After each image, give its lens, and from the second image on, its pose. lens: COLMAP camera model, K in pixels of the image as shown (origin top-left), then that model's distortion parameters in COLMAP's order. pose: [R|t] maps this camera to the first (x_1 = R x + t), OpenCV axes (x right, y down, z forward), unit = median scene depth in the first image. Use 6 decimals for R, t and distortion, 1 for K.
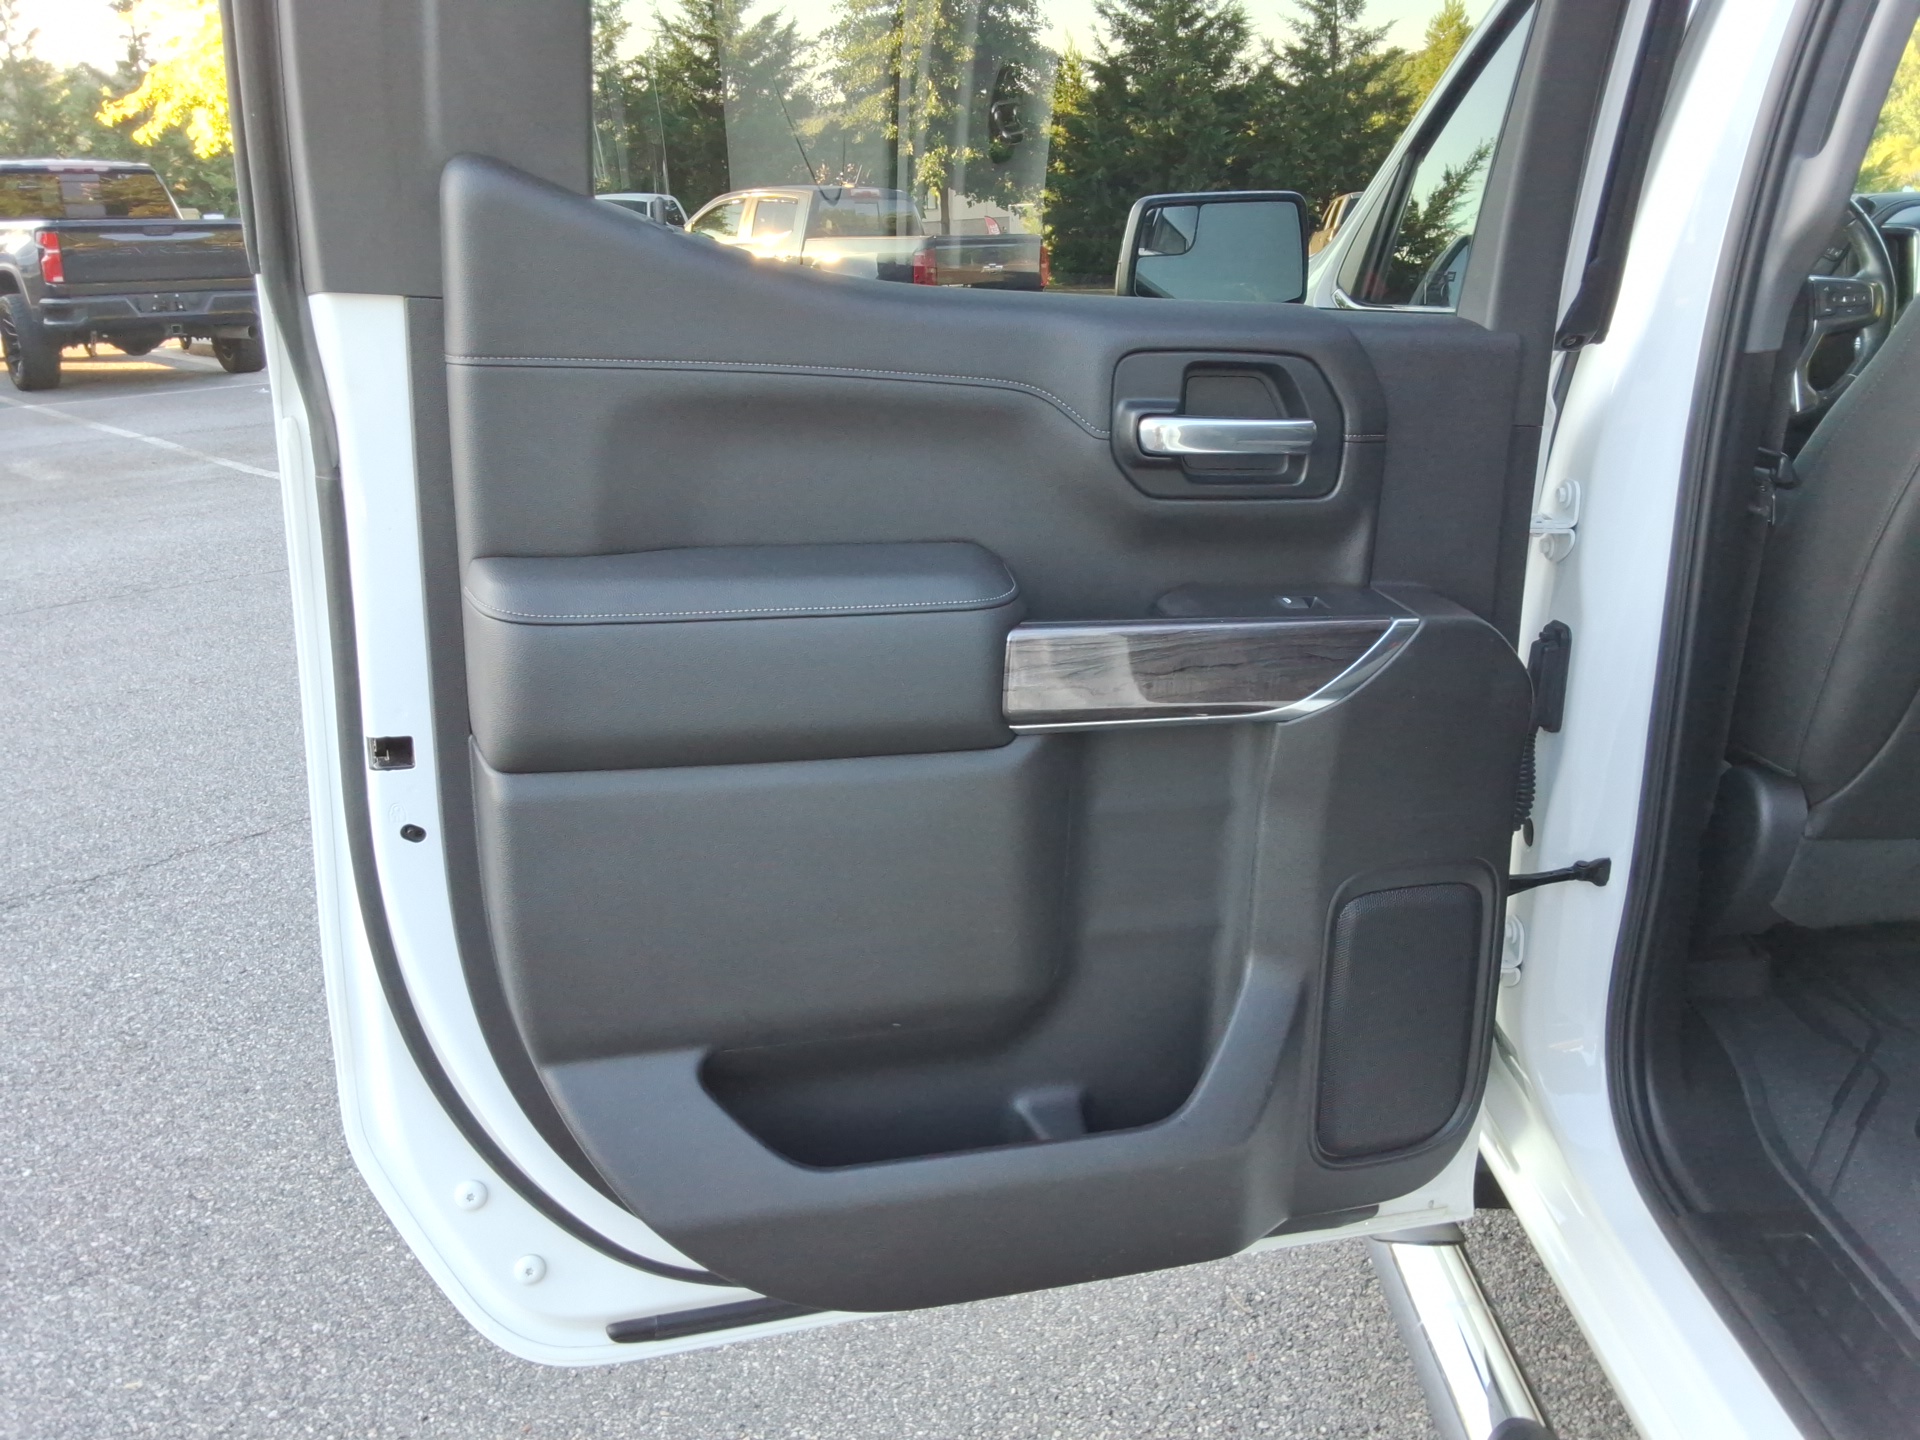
lens RADIAL K [[1542.3, 0, 966.5], [0, 1542.3, 703.6], [0, 0, 1]] dist [0.099190, -0.153439]
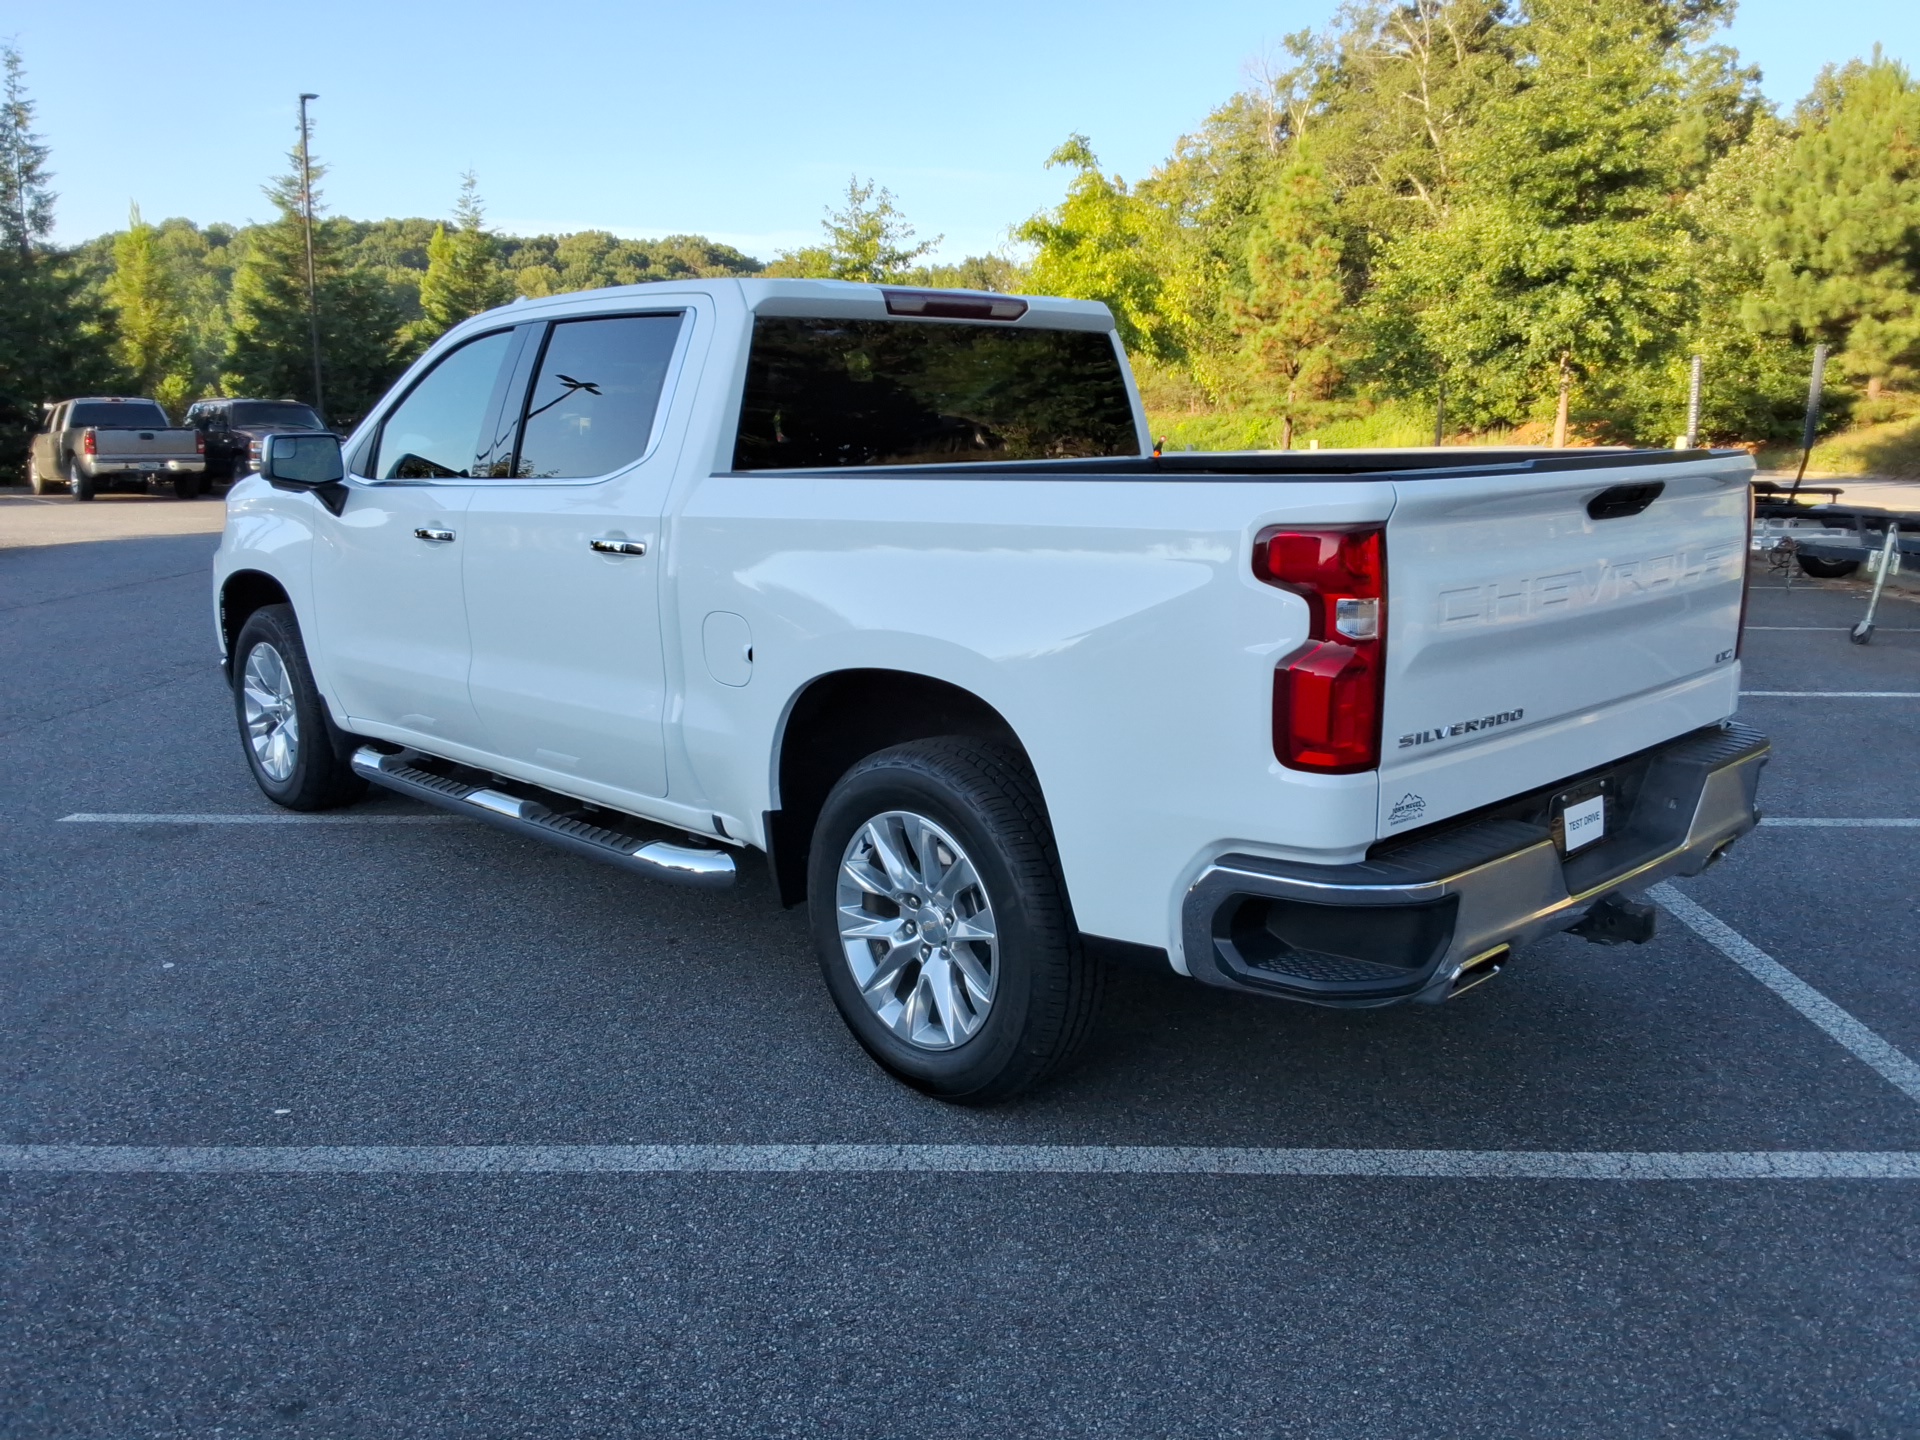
lens RADIAL K [[1542.3, 0, 978.8], [0, 1542.3, 696.3], [0, 0, 1]] dist [0.099190, -0.153439]
pose [[0.712388, -0.101743, 0.694372, -0.112987], [0.190188, 0.980398, -0.051469, 0.054155], [-0.675524, 0.168728, 0.717773, -0.187589]]
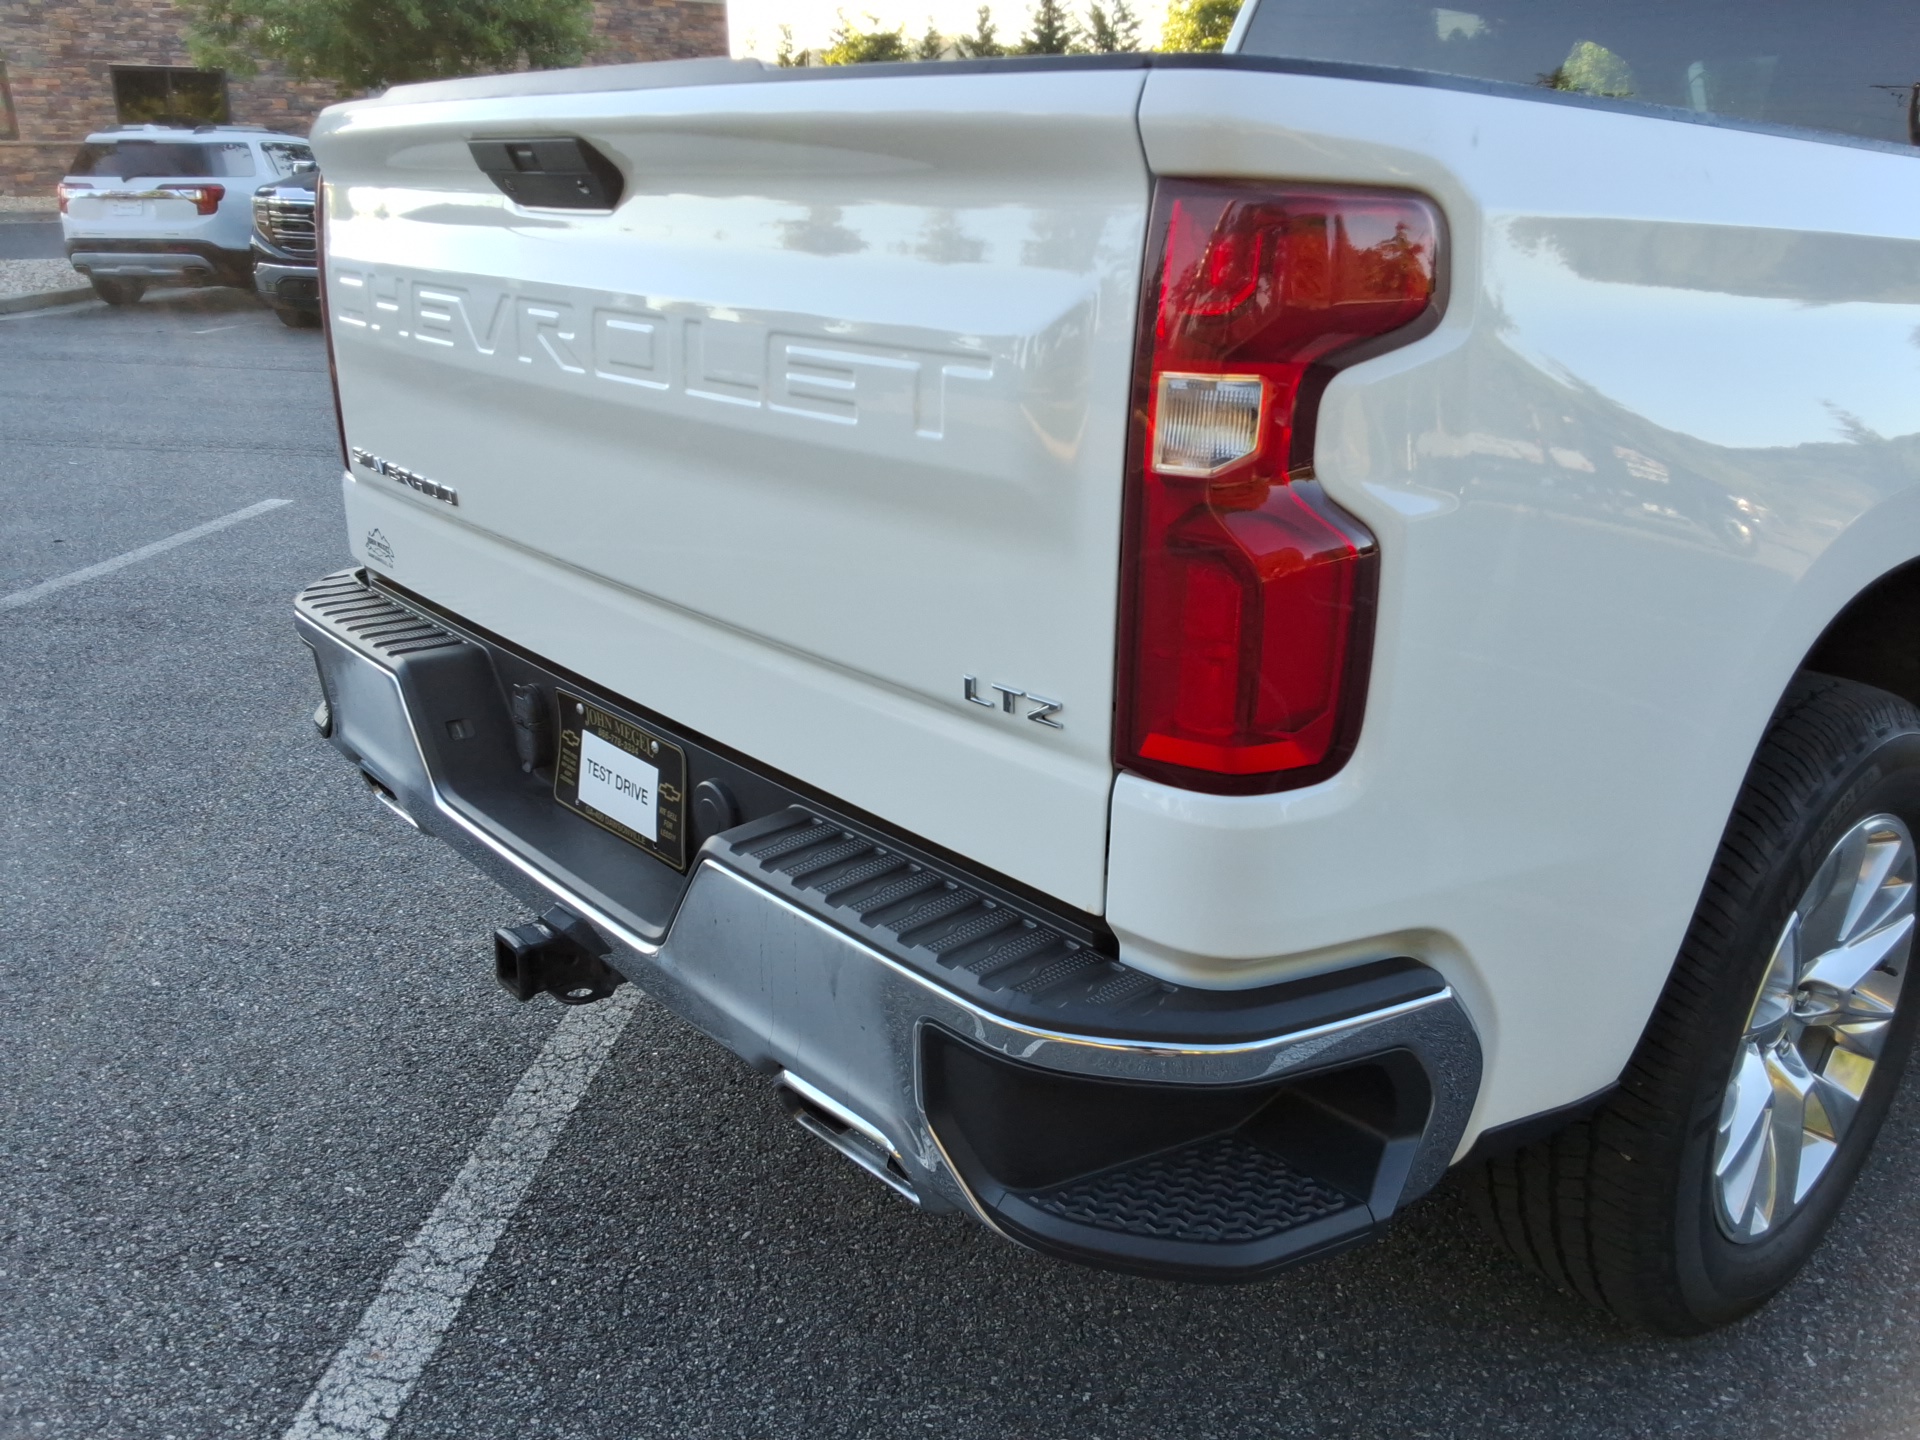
lens RADIAL K [[1542.3, 0, 969.9], [0, 1542.3, 694.8], [0, 0, 1]] dist [0.099190, -0.153439]
pose [[0.656200, 0.268544, -0.705185, 0.192875], [-0.260336, 0.957720, 0.122461, 0.047806], [0.708256, 0.103226, 0.698368, -0.151426]]
